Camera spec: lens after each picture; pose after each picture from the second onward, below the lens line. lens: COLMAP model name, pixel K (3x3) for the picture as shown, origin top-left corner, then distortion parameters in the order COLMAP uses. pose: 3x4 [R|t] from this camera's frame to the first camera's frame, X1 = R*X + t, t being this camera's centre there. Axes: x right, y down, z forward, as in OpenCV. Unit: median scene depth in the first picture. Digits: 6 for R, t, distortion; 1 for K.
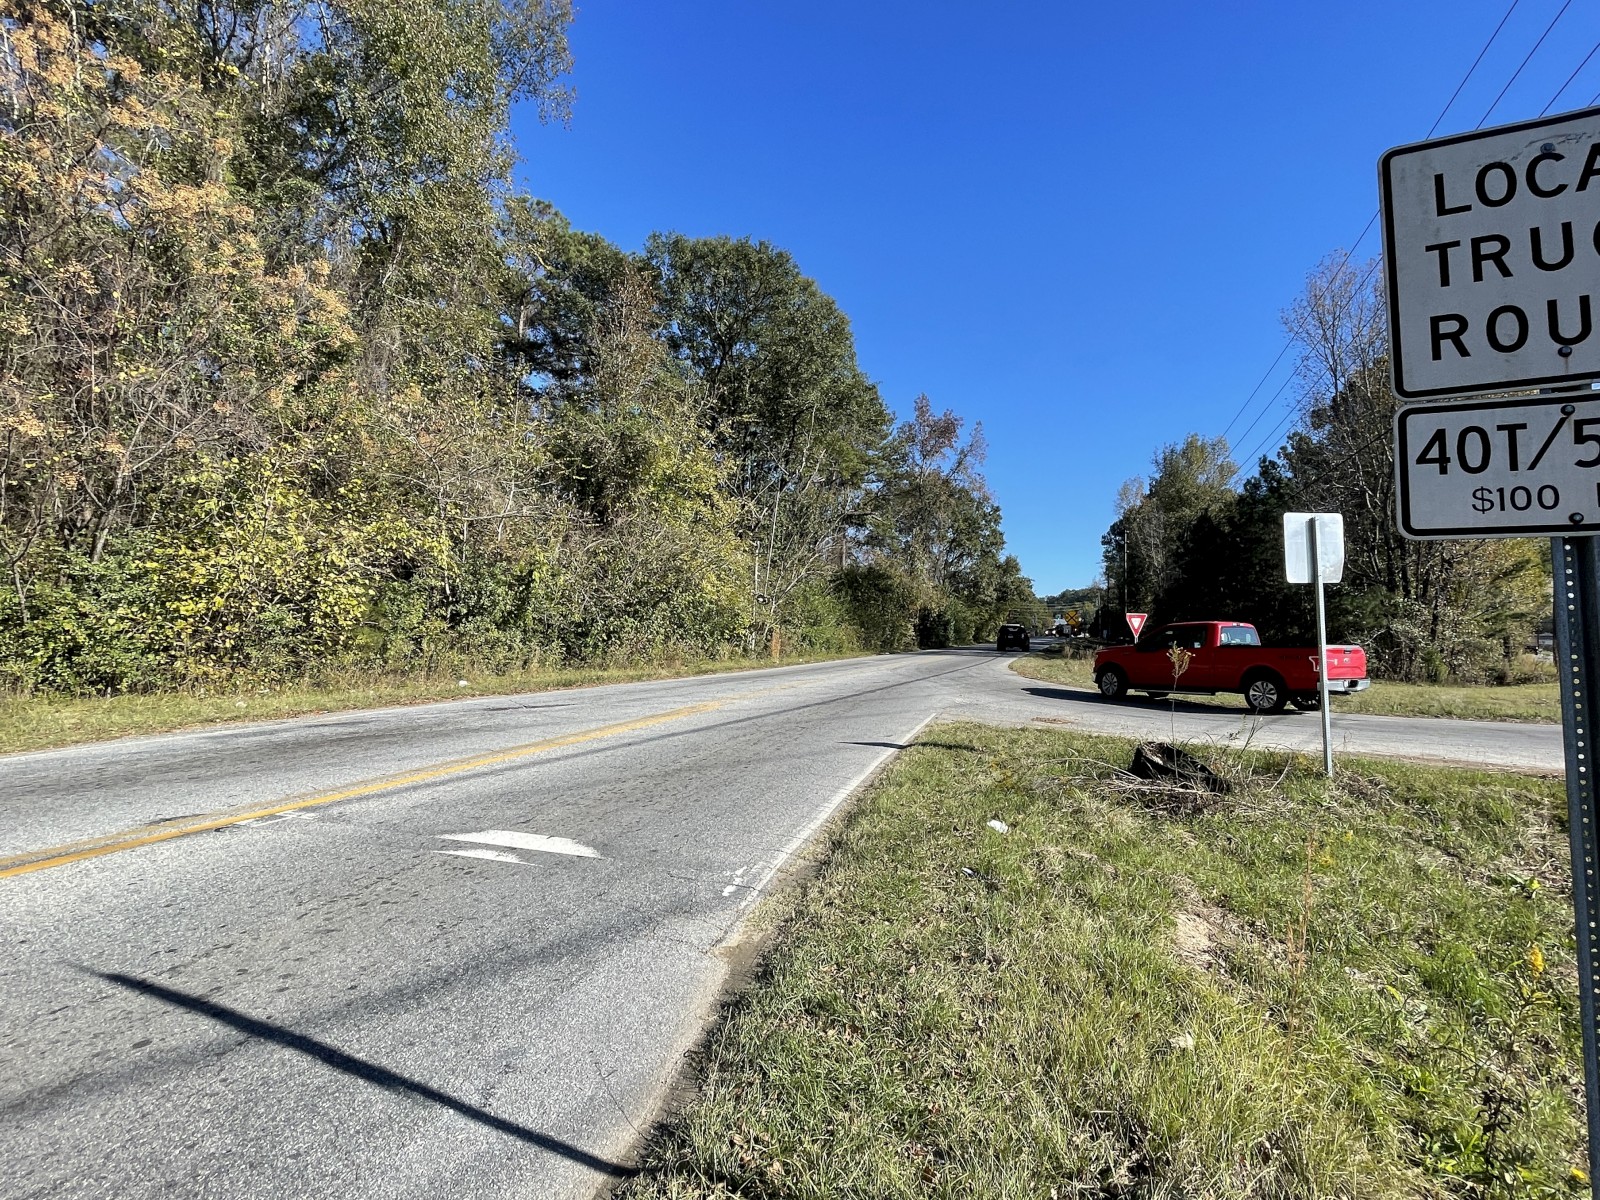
lens RADIAL K [[791.5, 0, 801.3], [0, 791.5, 592.1], [0, 0, 1]] dist [-0.000687, -0.000008]
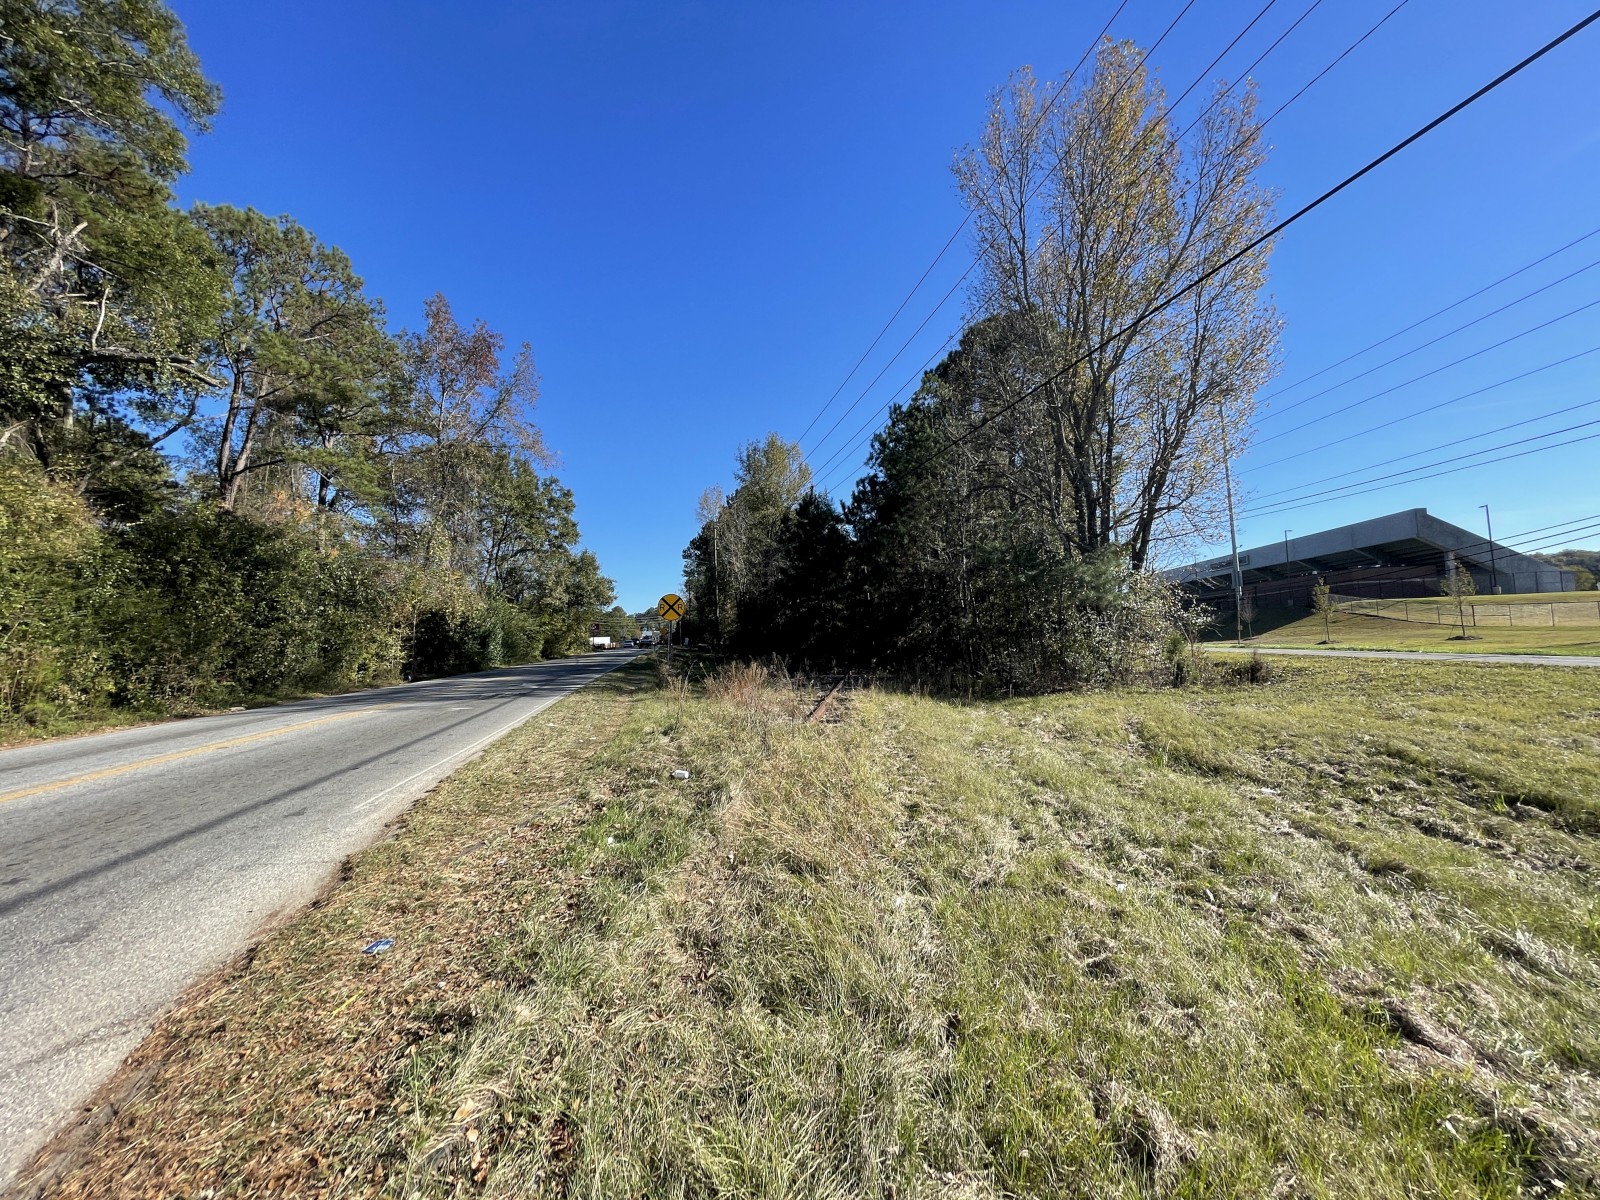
lens RADIAL K [[641.4, 0, 802.8], [0, 641.4, 597.2], [0, 0, 1]] dist [-0.001466, -0.000157]
pose [[0.849042, -0.014626, 0.528123, 0.101421], [0.026479, 0.999539, -0.014887, 0.017850], [-0.527662, 0.026624, 0.849037, 0.311927]]
